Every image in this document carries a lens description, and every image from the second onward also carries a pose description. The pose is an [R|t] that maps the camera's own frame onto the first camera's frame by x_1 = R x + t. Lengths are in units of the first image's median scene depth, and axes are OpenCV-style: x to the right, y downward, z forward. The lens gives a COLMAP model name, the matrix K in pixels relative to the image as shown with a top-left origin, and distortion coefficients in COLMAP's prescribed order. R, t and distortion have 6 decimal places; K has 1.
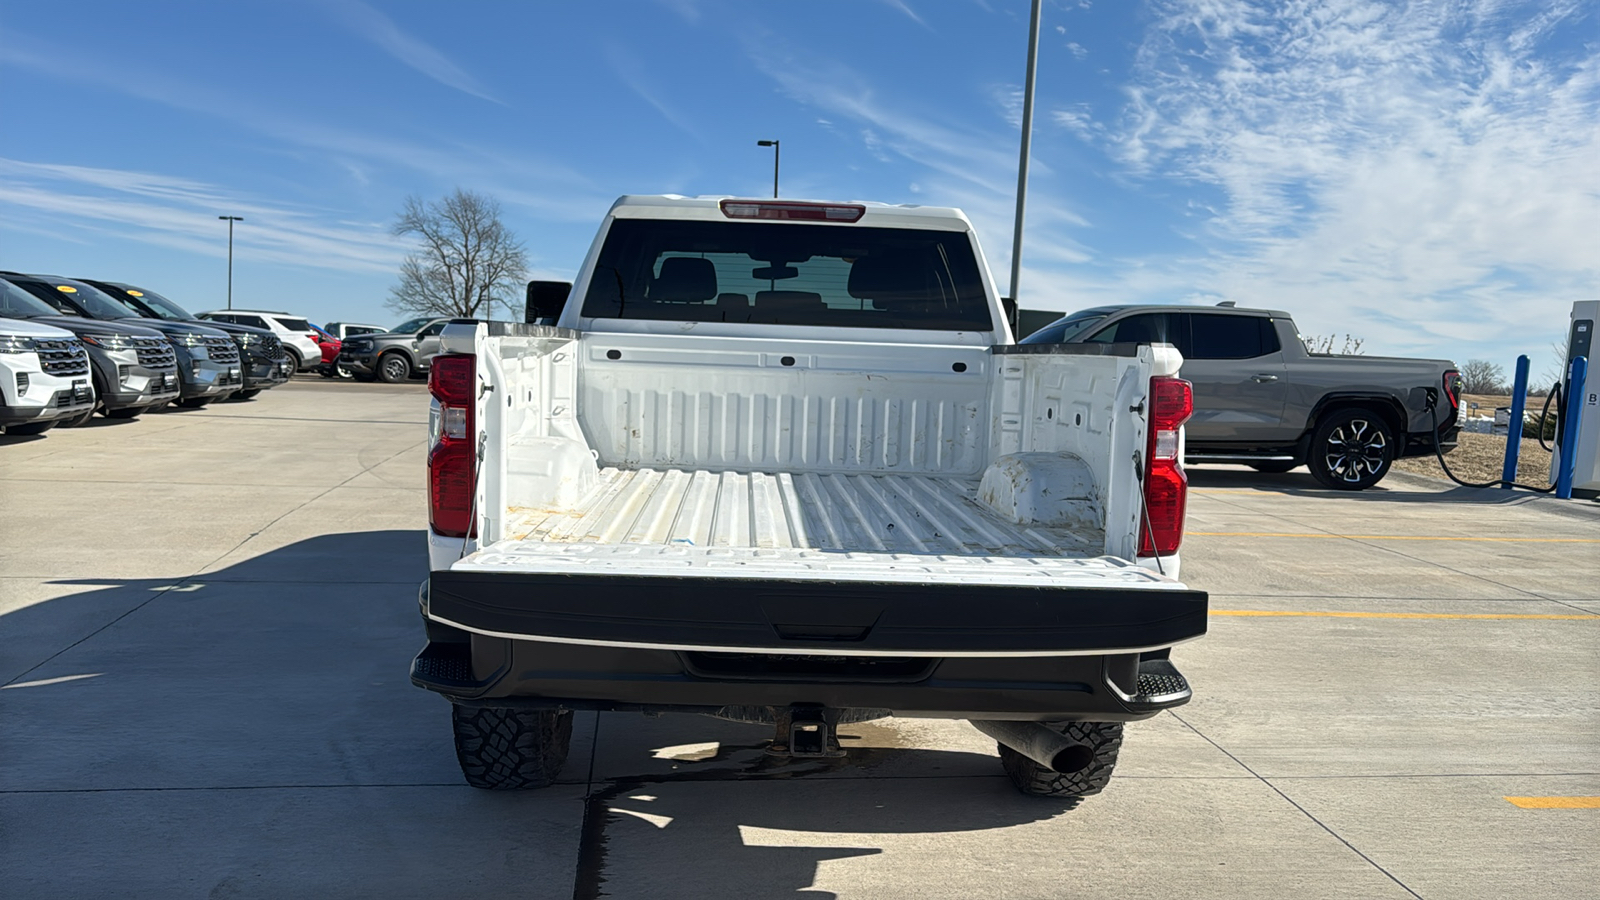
lens RADIAL K [[1442.0, 0, 778.2], [0, 1442.0, 452.2], [0, 0, 1]] dist [0.012170, -0.005368]
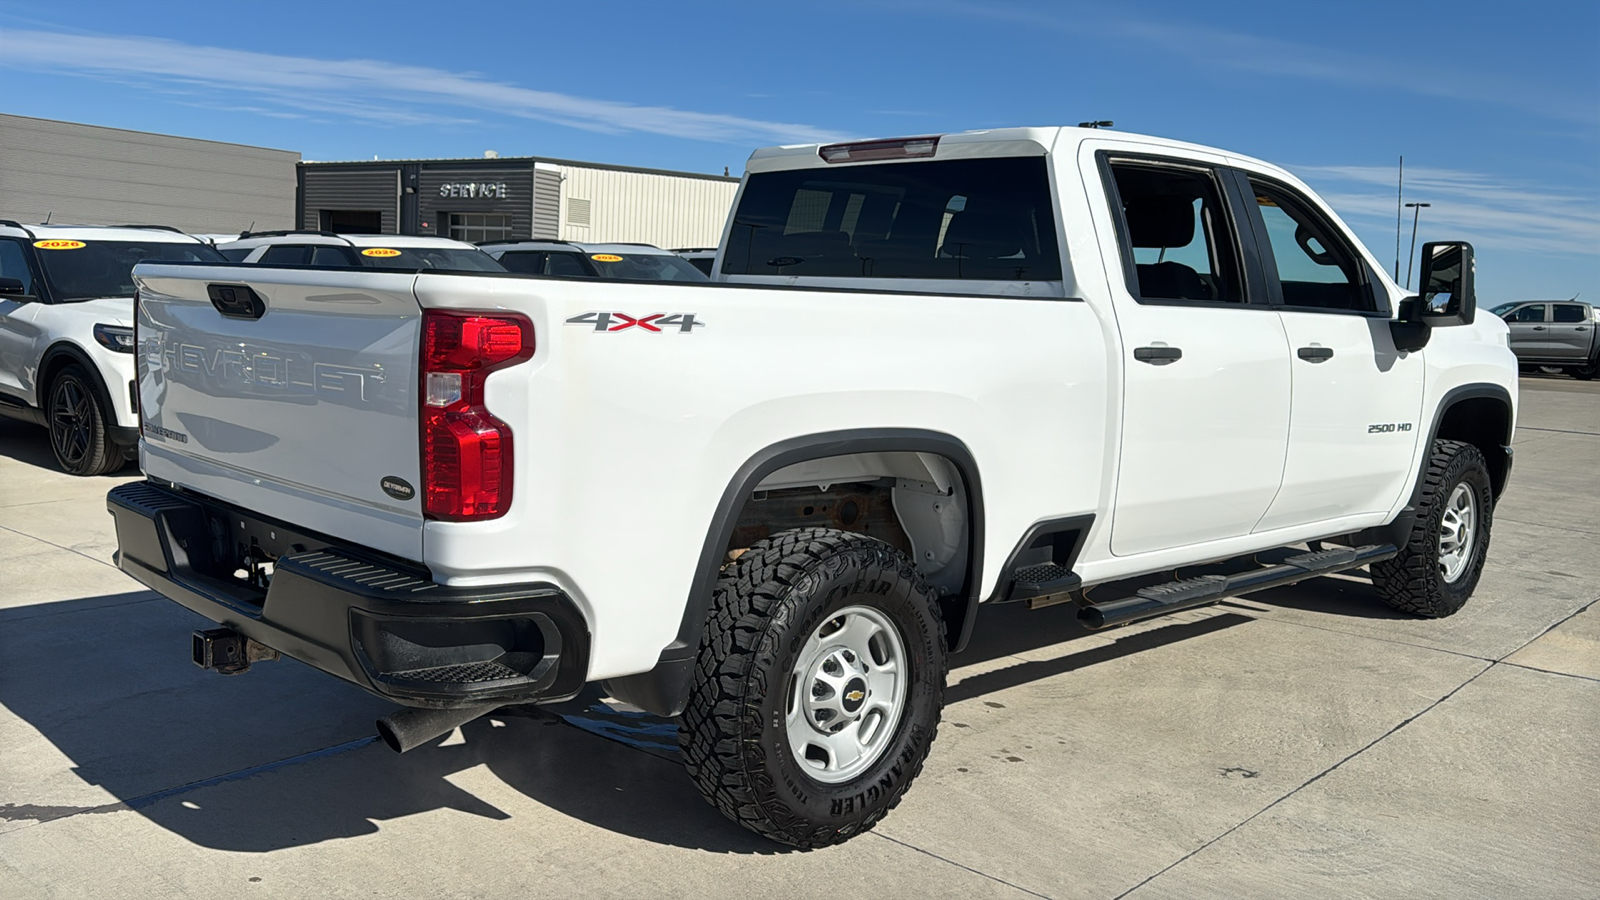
lens RADIAL K [[1372.2, 0, 790.1], [0, 1372.2, 458.1], [0, 0, 1]] dist [0.118891, -0.165251]
pose [[0.646388, 0.079782, -0.758826, 0.314078], [-0.070807, 0.996499, 0.044456, -0.004812], [0.759716, 0.024994, 0.649774, 0.195538]]
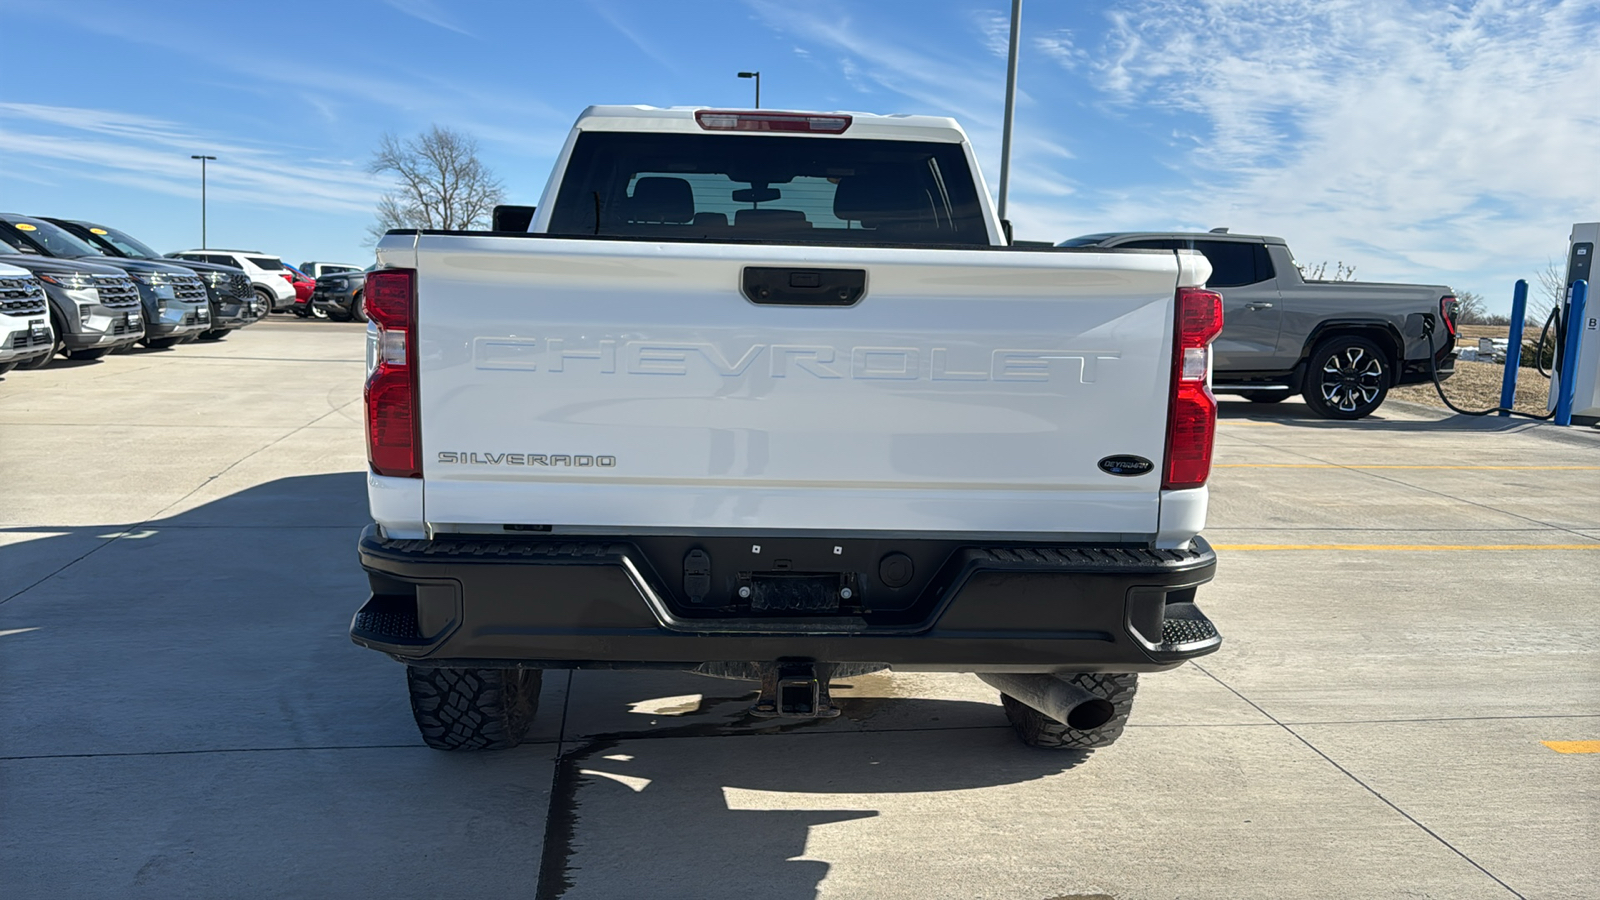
lens RADIAL K [[1442.0, 0, 778.2], [0, 1442.0, 452.2], [0, 0, 1]] dist [0.012170, -0.005368]
pose [[0.999877, -0.011452, 0.010702, 0.000248], [0.010978, 0.999000, 0.043349, 0.002239], [-0.011188, -0.043226, 0.999003, 0.031911]]
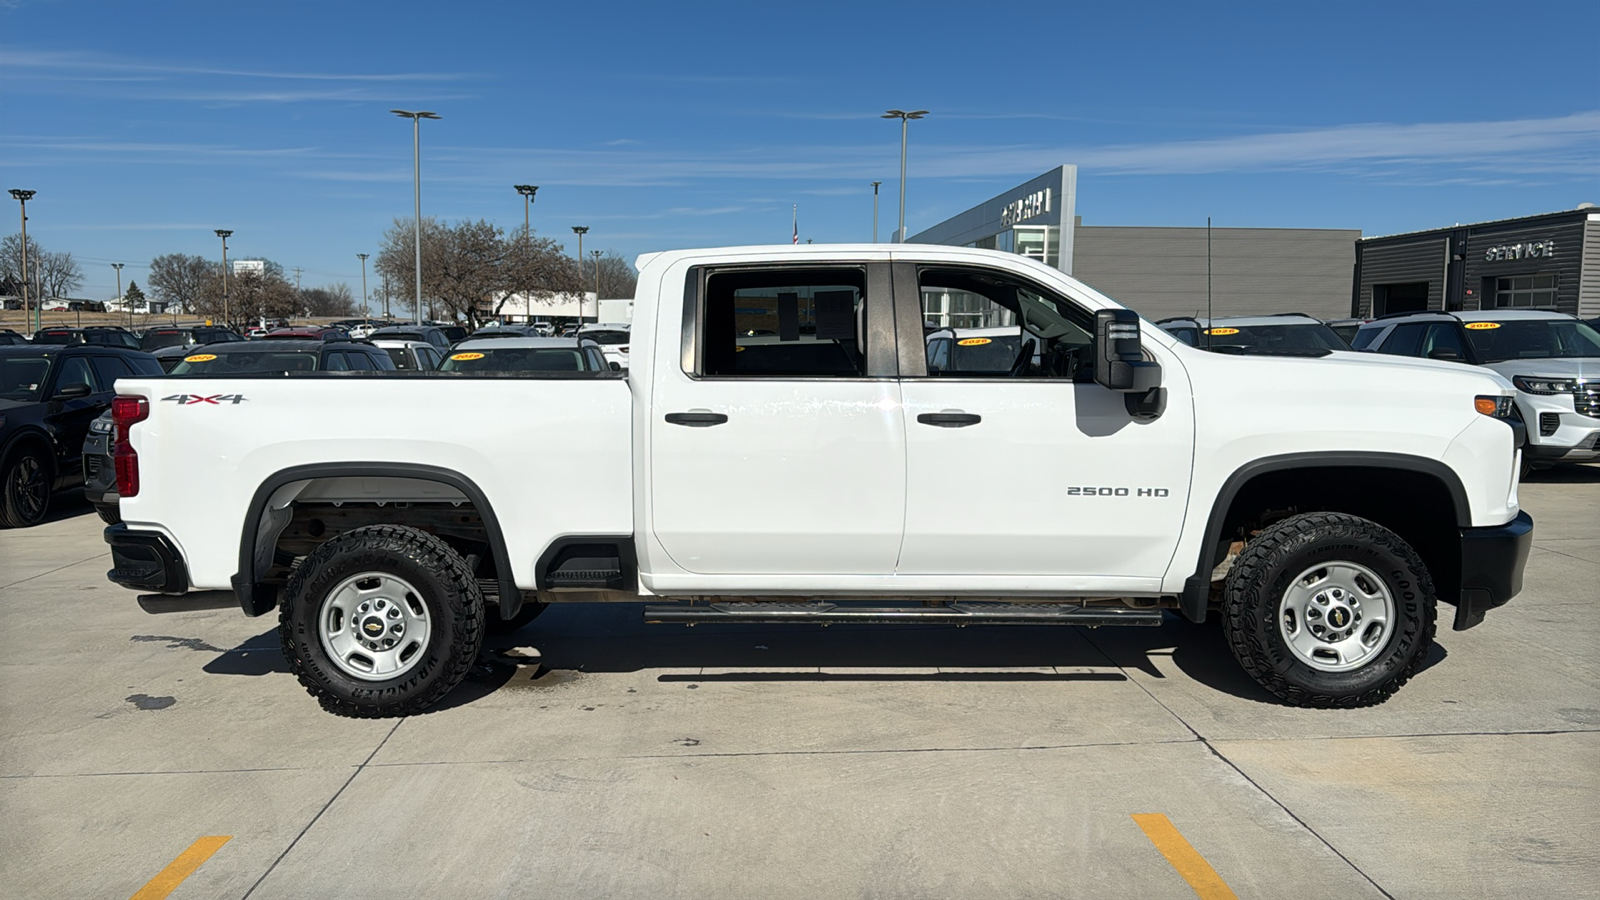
lens RADIAL K [[1372.2, 0, 790.1], [0, 1372.2, 458.1], [0, 0, 1]] dist [0.118891, -0.165251]
pose [[-0.093161, 0.043787, -0.994688, 0.586013], [-0.073622, 0.995995, 0.050740, -0.037640], [0.992925, 0.077958, -0.089564, 0.609407]]
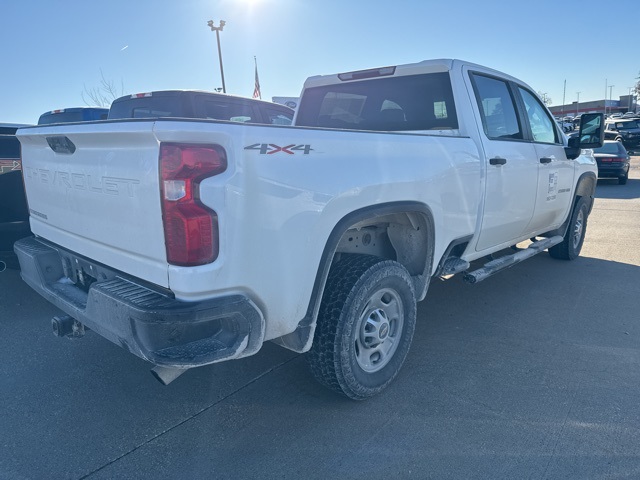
lens RADIAL K [[449.5, 0, 320.0], [0, 449.5, 240.0], [0, 0, 1]] dist [0.041055, -0.000577]
pose [[0.692887, 0.116644, -0.711549, 0.215464], [-0.041408, 0.991637, 0.122237, -0.005370], [0.719856, -0.055233, 0.691923, 0.244617]]
